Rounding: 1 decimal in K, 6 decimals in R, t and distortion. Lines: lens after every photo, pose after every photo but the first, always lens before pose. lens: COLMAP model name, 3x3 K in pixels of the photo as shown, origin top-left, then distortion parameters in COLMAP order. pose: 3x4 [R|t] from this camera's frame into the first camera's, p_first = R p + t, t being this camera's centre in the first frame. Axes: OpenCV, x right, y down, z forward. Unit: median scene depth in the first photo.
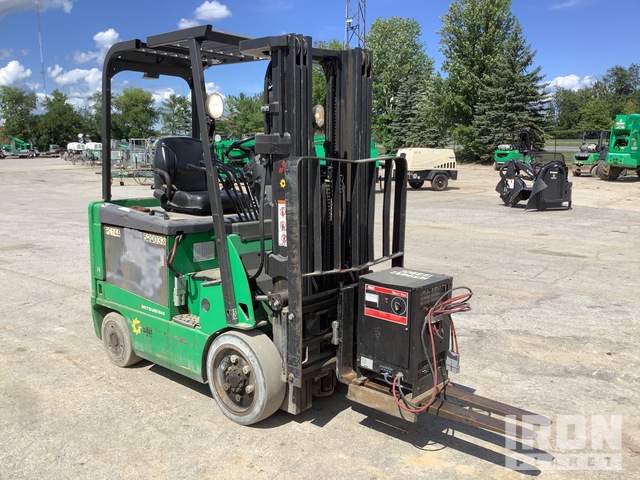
lens RADIAL K [[548.2, 0, 295.5], [0, 548.2, 240.7], [0, 0, 1]] dist [0.005404, -0.002409]
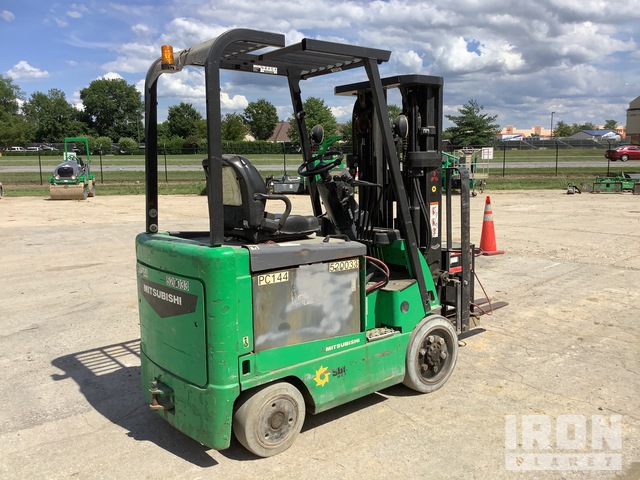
lens RADIAL K [[585.9, 0, 320.1], [0, 585.9, 241.7], [0, 0, 1]] dist [0.052681, 0.003110]
pose [[0.167144, -0.152829, 0.974015, -0.199002], [0.171598, 0.977344, 0.123905, -0.027890], [-0.970885, 0.146429, 0.189583, 0.139599]]
